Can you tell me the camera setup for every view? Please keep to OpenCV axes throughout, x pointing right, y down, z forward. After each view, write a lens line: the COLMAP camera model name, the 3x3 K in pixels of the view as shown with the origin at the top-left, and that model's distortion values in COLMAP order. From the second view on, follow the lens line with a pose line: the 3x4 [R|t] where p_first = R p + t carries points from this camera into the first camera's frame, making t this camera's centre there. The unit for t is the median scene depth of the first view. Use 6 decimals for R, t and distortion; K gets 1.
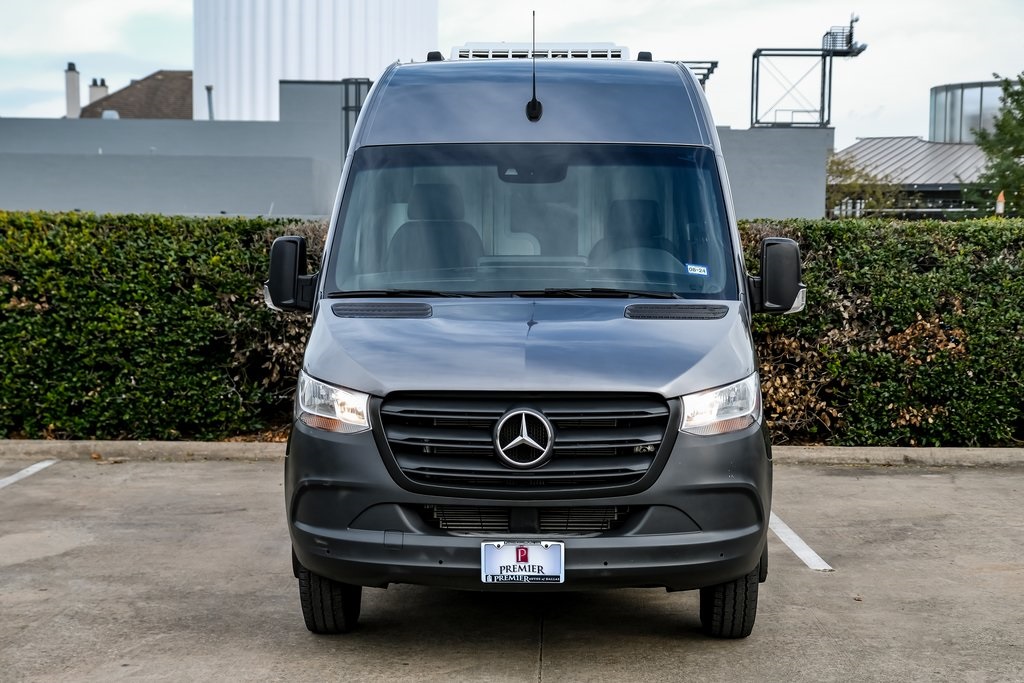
lens RADIAL K [[1796.2, 0, 512.0], [0, 1796.2, 341.5], [0, 0, 1]] dist [0.038114, 0.212561]
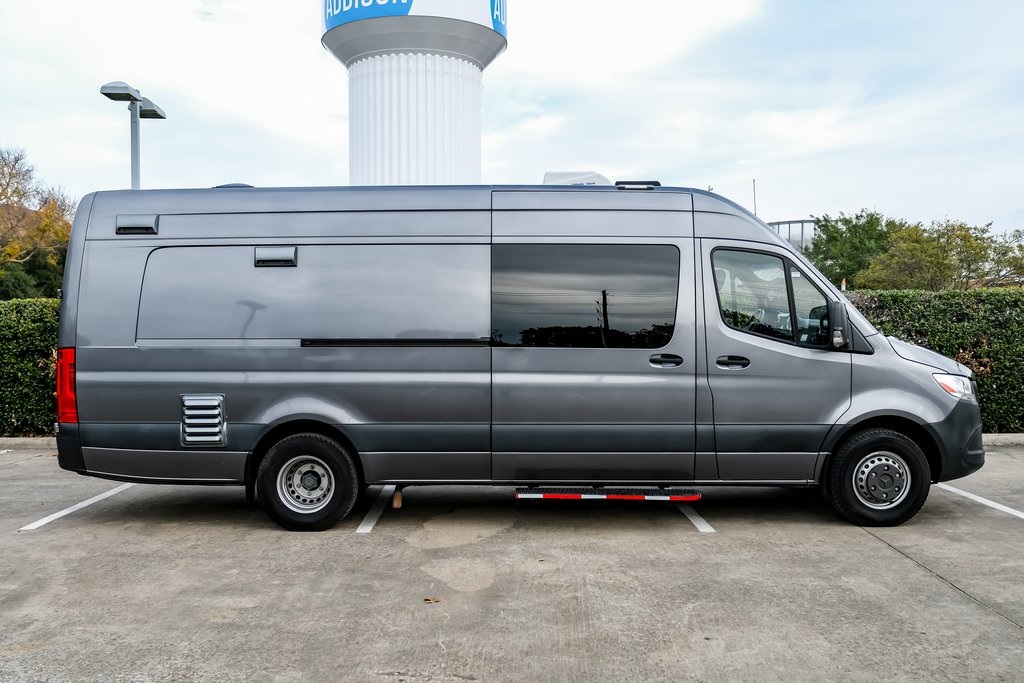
lens RADIAL K [[965.9, 0, 498.3], [0, 965.9, 345.5], [0, 0, 1]] dist [-0.009059, 0.000451]
pose [[0.999834, -0.014595, -0.010936, -0.167128], [0.014356, 0.999663, -0.021627, -0.005674], [0.011248, 0.021466, 0.999706, 0.152470]]
